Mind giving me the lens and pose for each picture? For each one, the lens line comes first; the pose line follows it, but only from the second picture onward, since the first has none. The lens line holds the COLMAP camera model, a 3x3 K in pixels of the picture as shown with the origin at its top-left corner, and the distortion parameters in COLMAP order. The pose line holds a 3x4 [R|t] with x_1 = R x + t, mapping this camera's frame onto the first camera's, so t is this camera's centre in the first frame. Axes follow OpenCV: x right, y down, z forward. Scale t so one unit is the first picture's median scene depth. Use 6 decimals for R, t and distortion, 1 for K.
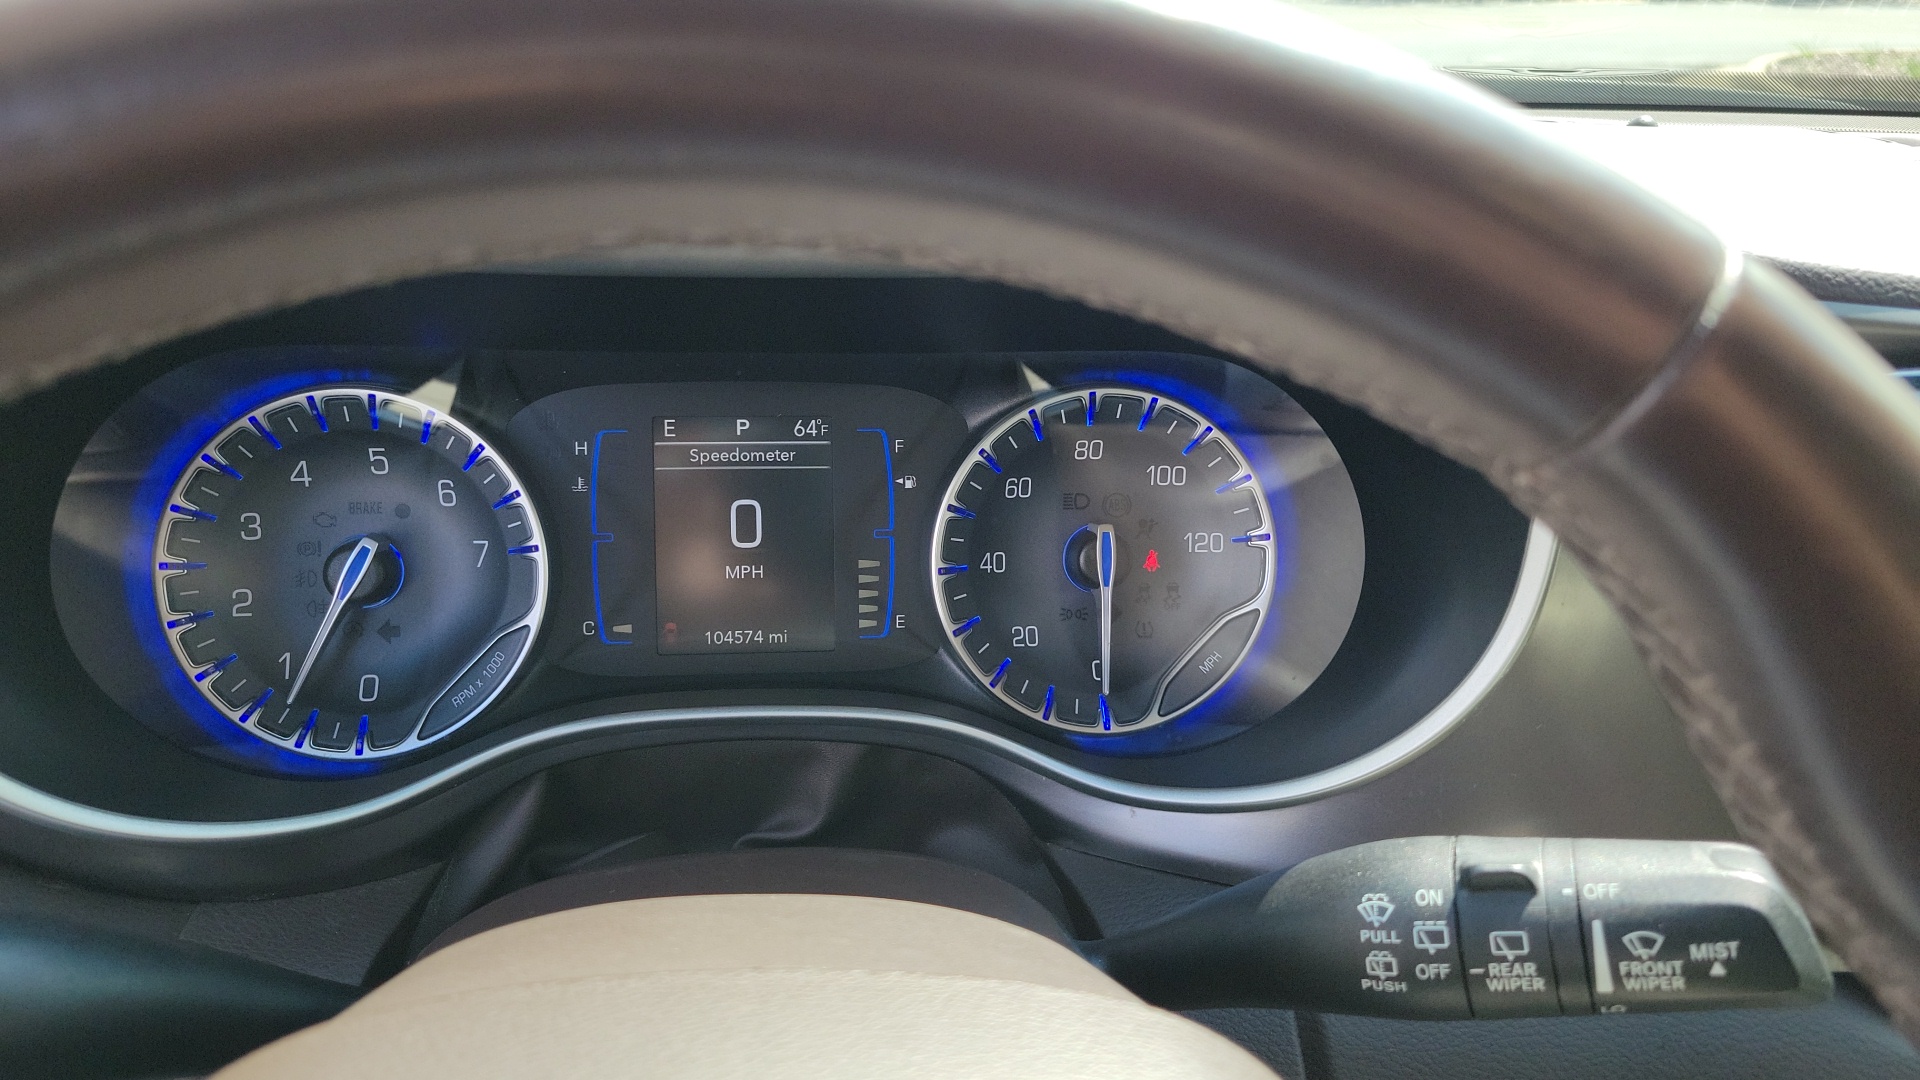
lens RADIAL K [[1466.3, 0, 952.4], [0, 1466.3, 546.5], [0, 0, 1]] dist [0.026371, -0.015526]
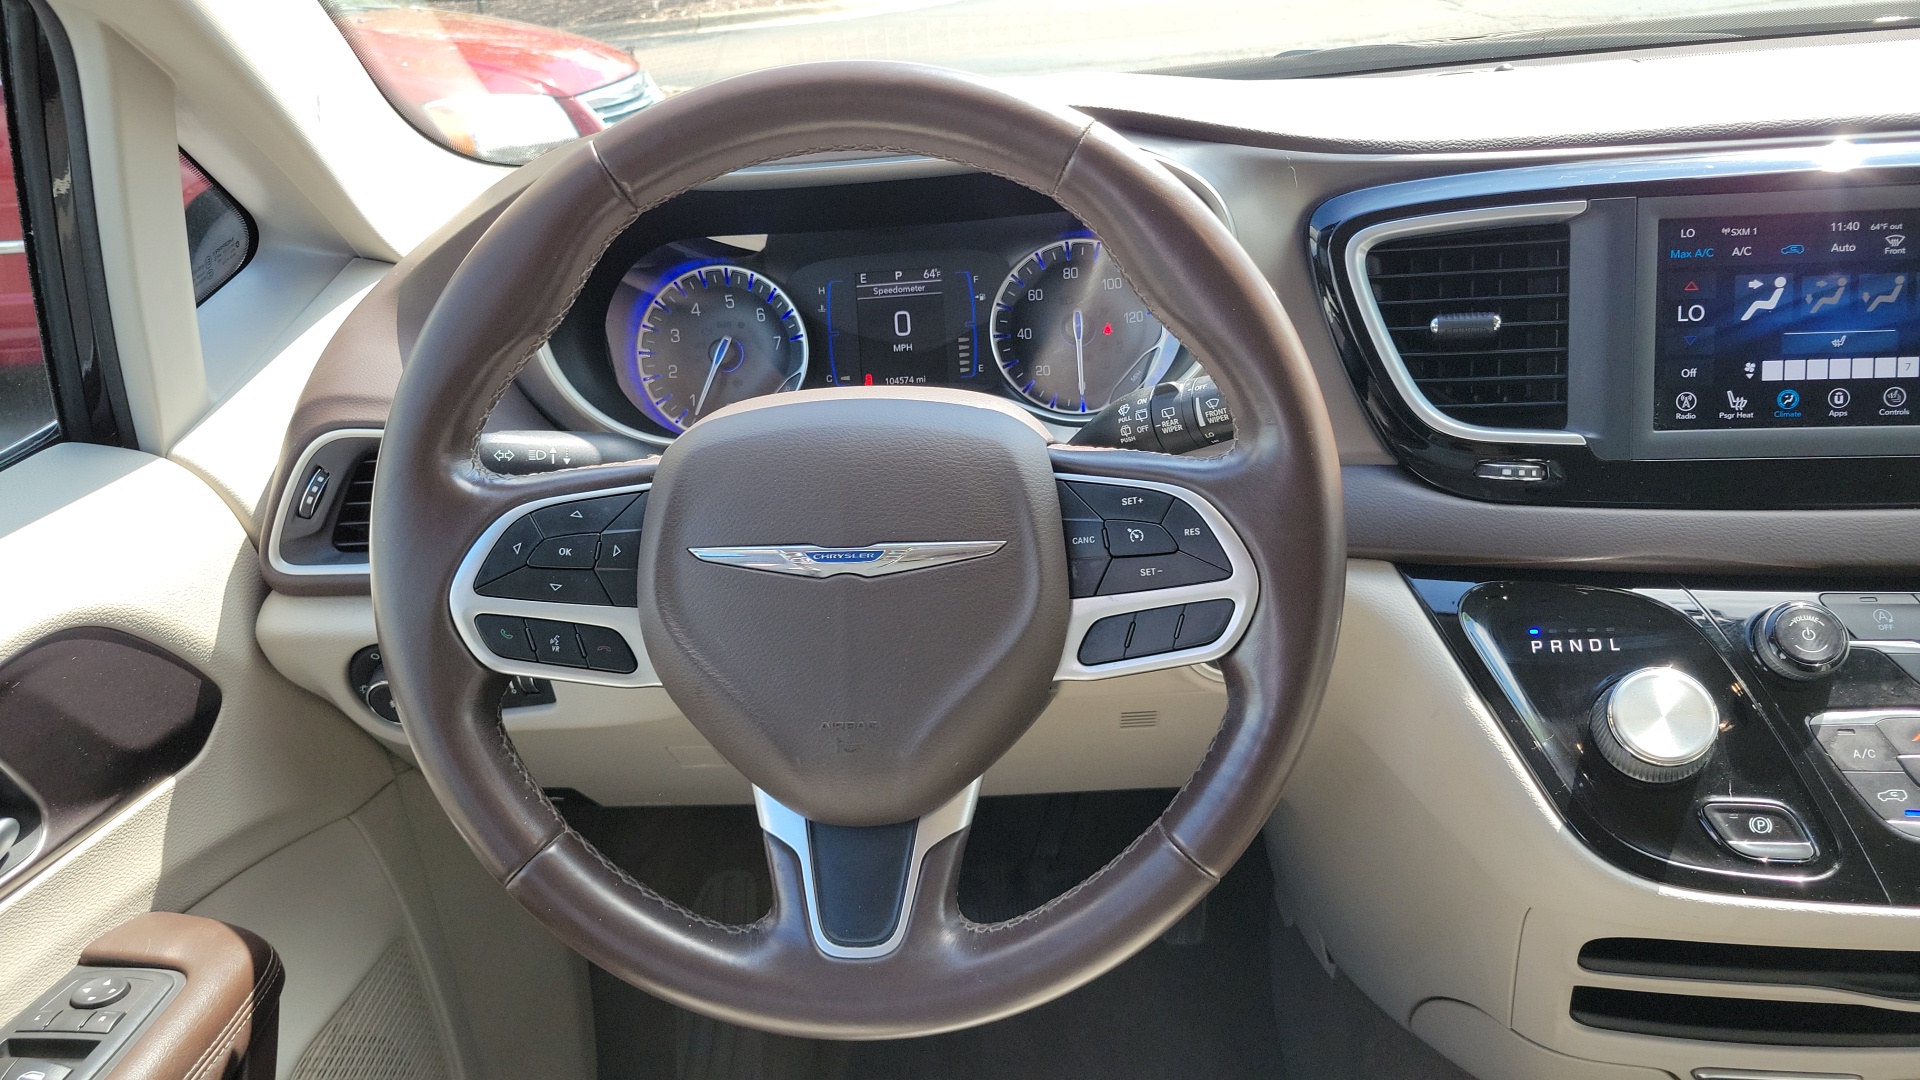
lens RADIAL K [[1466.3, 0, 952.3], [0, 1466.3, 551.7], [0, 0, 1]] dist [0.026371, -0.015526]
pose [[0.979128, -0.044901, -0.198221, 0.334844], [0.043771, 0.998991, -0.010077, 0.344353], [0.198473, 0.001190, 0.980106, -1.032560]]
